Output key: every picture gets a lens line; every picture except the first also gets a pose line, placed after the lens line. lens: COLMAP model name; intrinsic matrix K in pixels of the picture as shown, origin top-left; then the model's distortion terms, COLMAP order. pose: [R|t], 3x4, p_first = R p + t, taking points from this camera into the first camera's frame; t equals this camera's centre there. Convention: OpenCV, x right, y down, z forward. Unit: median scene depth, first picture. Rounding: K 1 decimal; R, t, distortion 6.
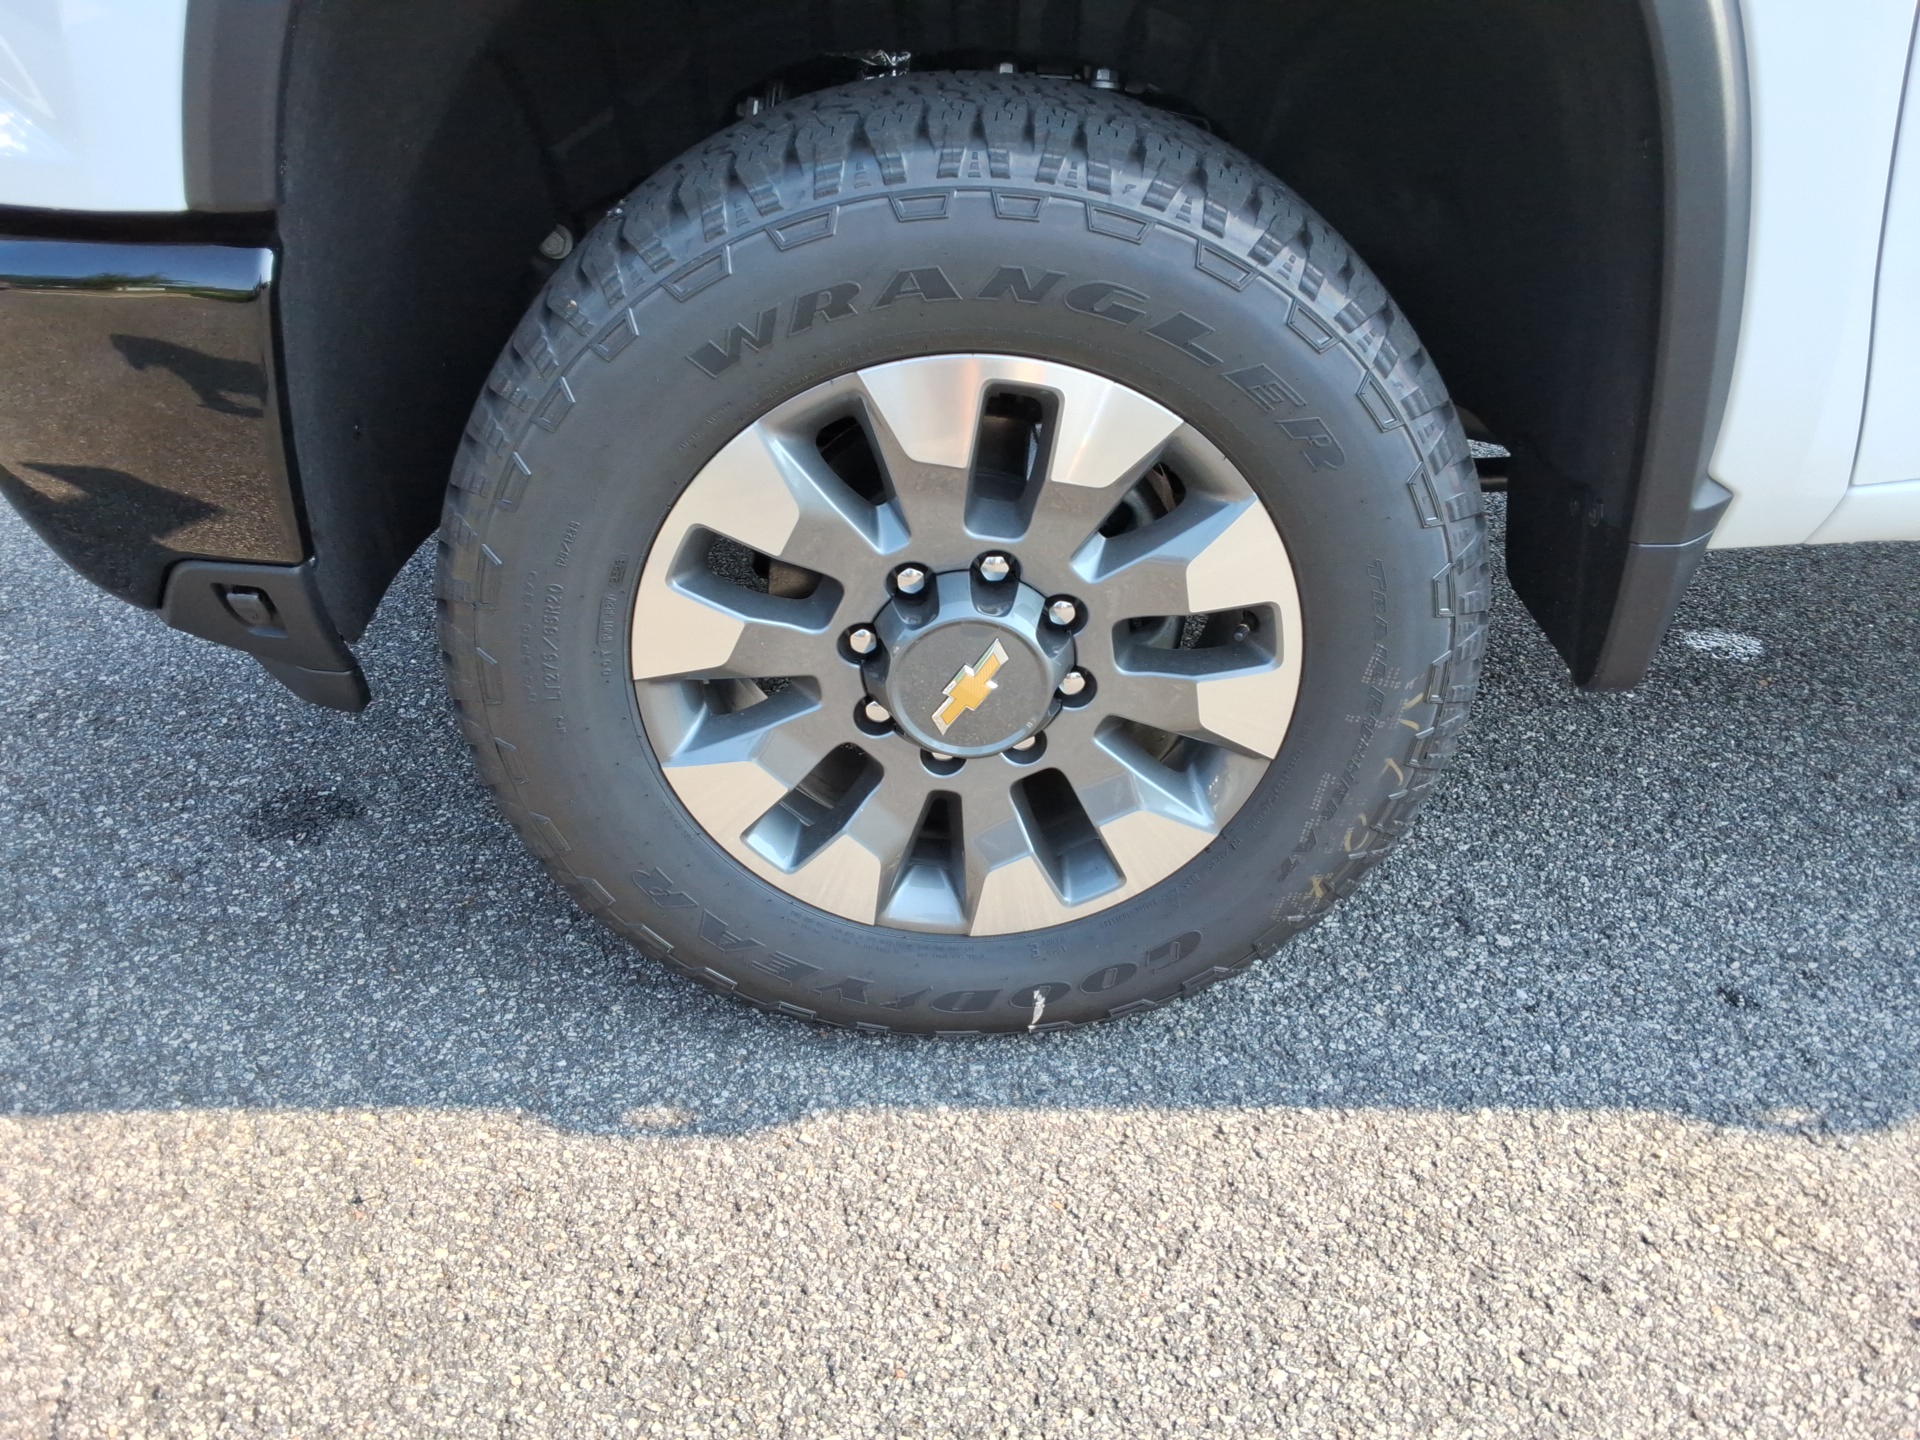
lens RADIAL K [[1548.6, 0, 971.8], [0, 1548.6, 705.7], [0, 0, 1]] dist [0.087726, -0.130284]
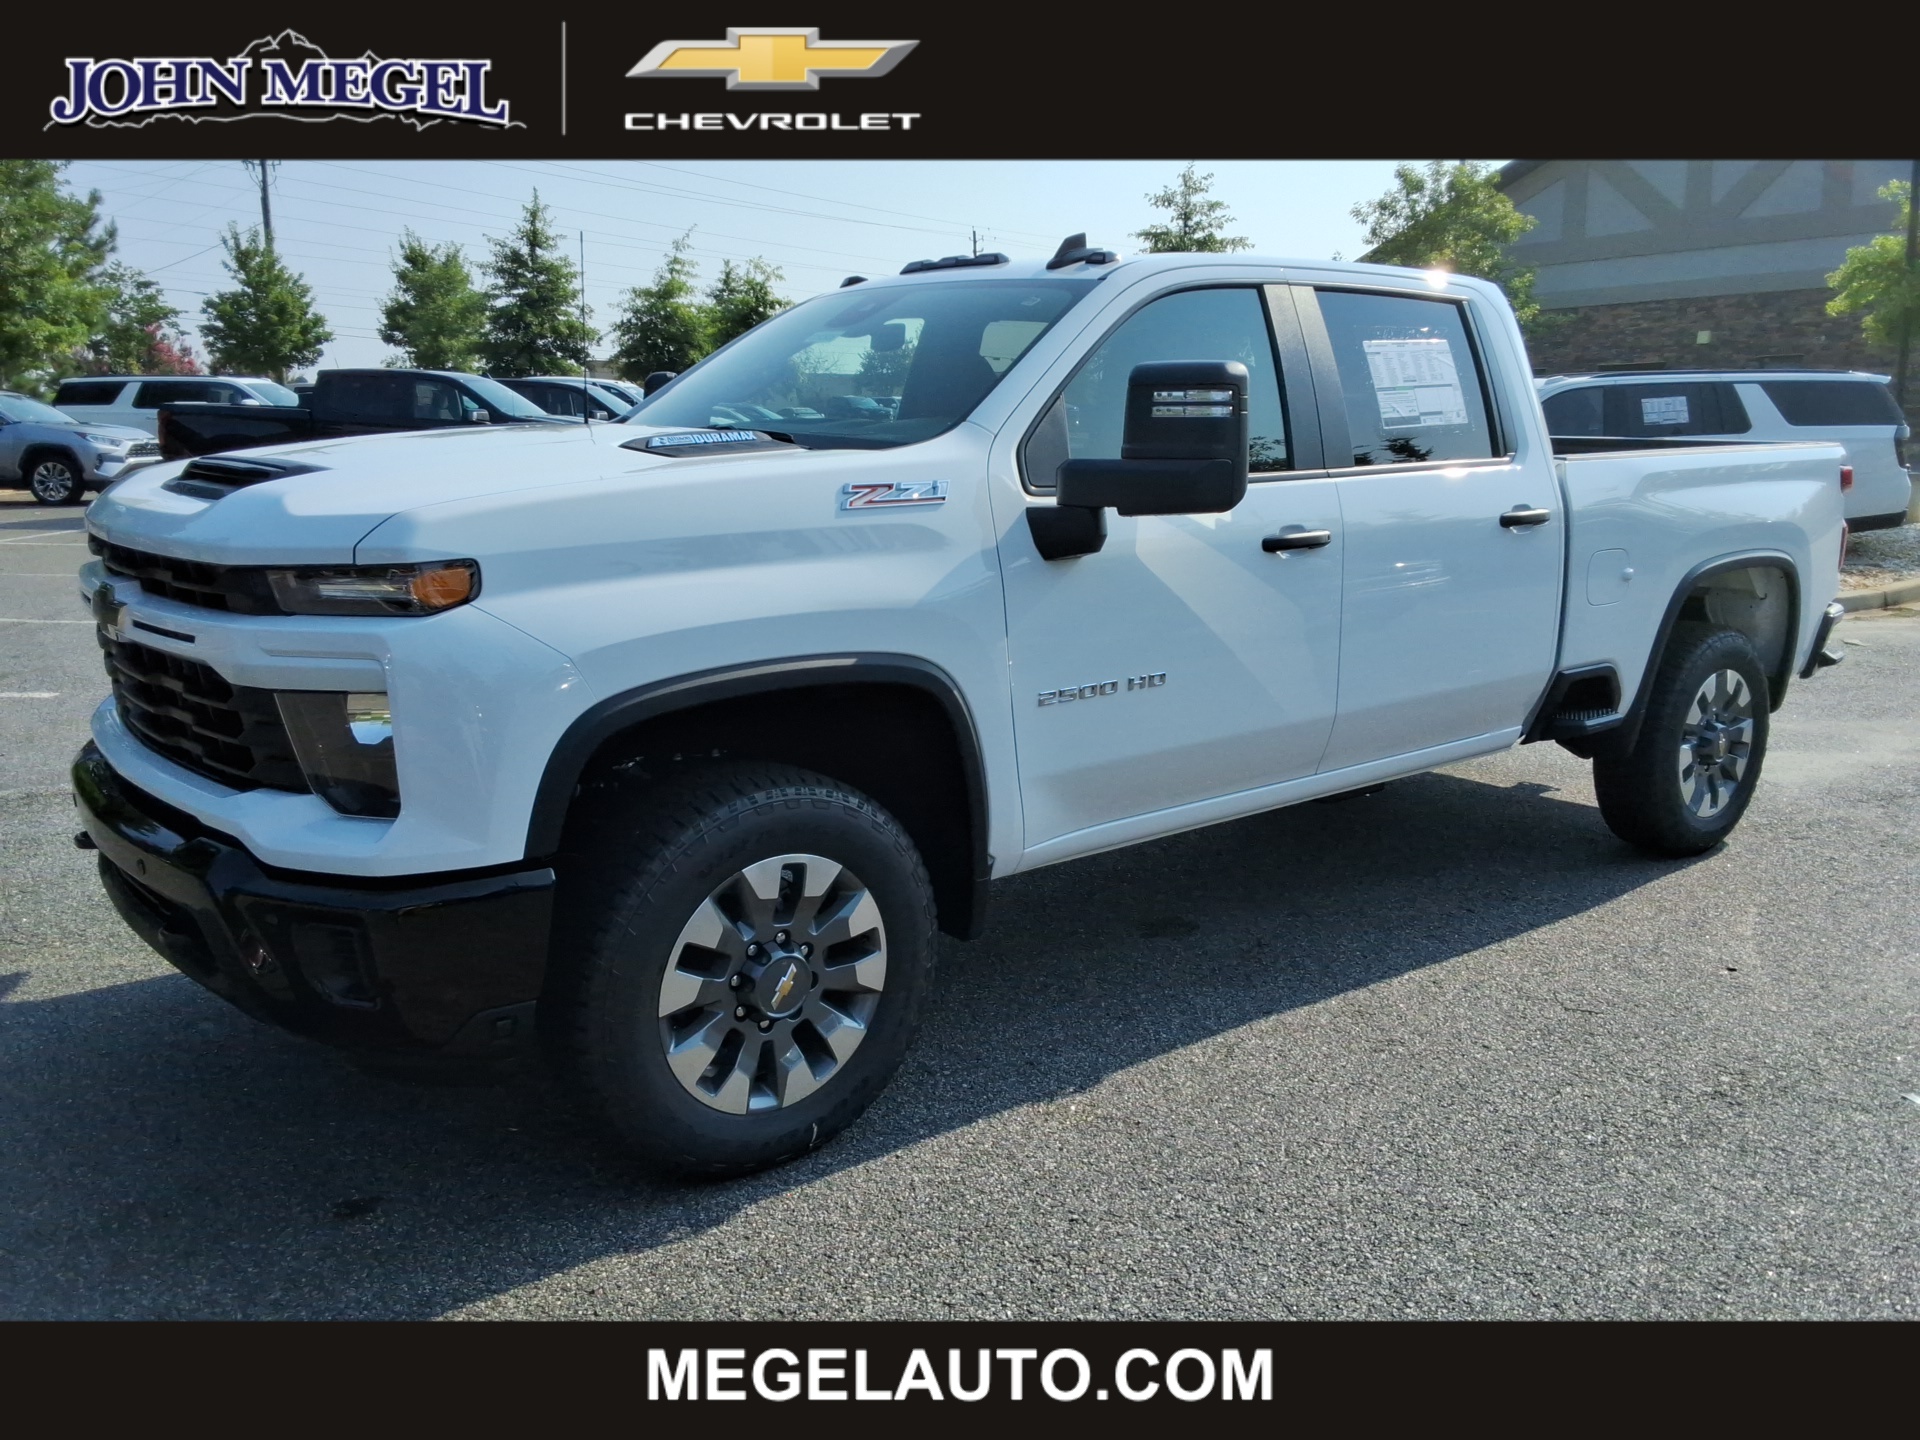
lens RADIAL K [[1548.6, 0, 970.4], [0, 1548.6, 714.9], [0, 0, 1]] dist [0.087726, -0.130284]
pose [[0.786317, -0.126280, 0.604781, -1.237630], [0.323326, 0.918249, -0.228645, 0.260091], [-0.526466, 0.375329, 0.762864, -1.260642]]
